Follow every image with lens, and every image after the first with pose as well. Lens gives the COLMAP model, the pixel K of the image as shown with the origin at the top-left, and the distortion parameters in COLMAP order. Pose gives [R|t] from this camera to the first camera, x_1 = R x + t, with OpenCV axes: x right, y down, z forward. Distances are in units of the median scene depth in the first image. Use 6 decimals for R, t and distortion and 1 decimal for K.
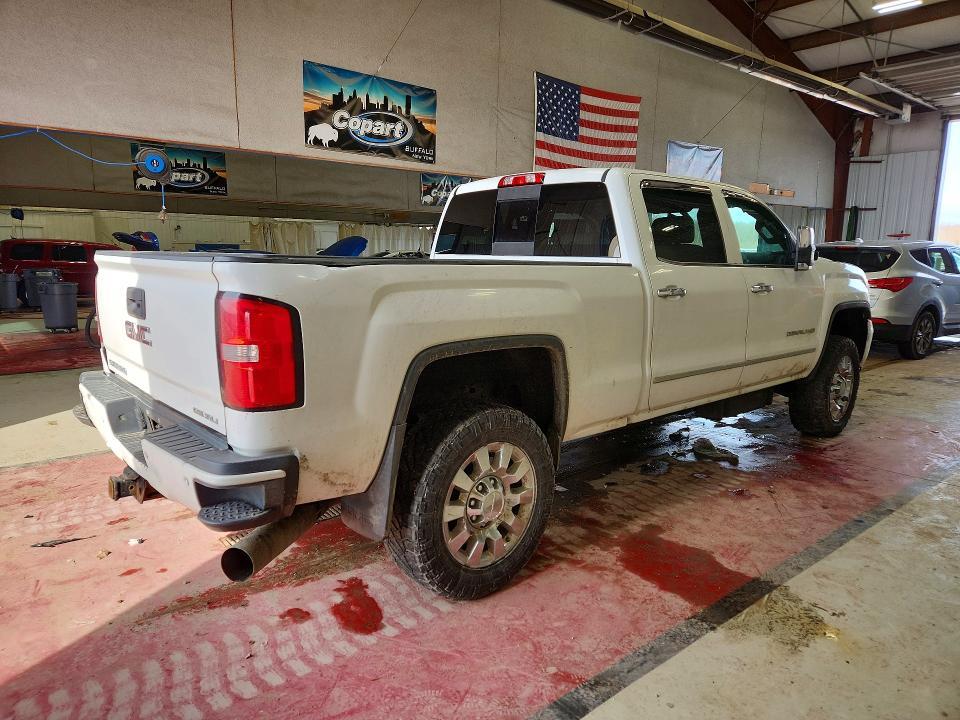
lens RADIAL K [[676.3, 0, 480.0], [0, 676.3, 360.0], [0, 0, 1]] dist [0.007823, 0.004015]
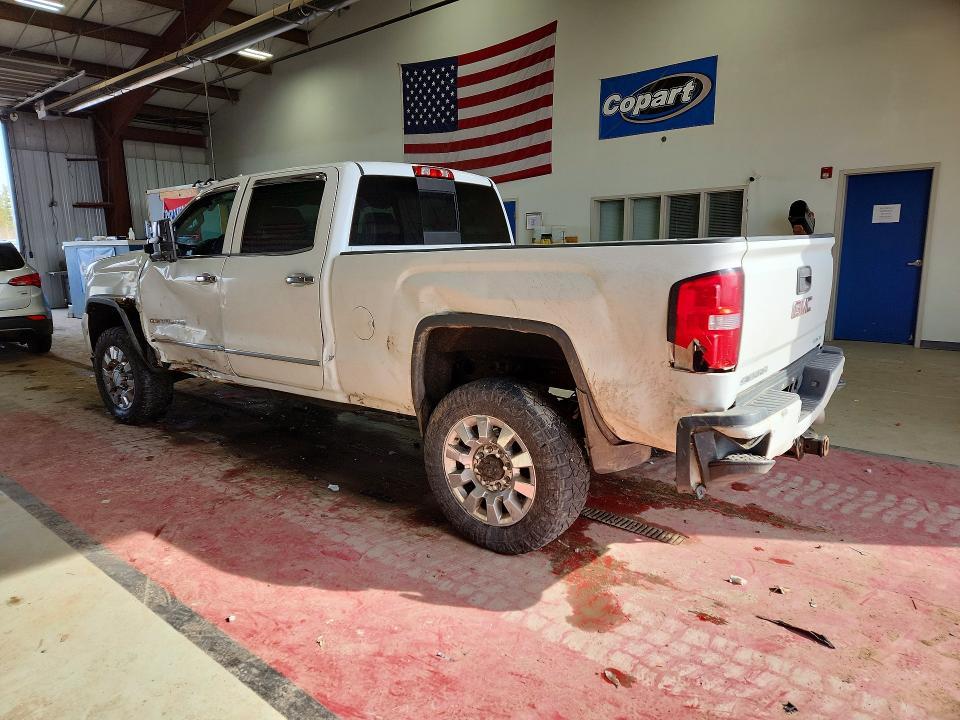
lens RADIAL K [[630.8, 0, 480.0], [0, 630.8, 360.0], [0, 0, 1]] dist [0.014944, 0.002097]
pose [[-0.184810, -0.188167, 0.964592, -0.909642], [0.181195, 0.958149, 0.221626, -0.180184], [-0.965926, 0.215738, -0.142981, 1.071242]]
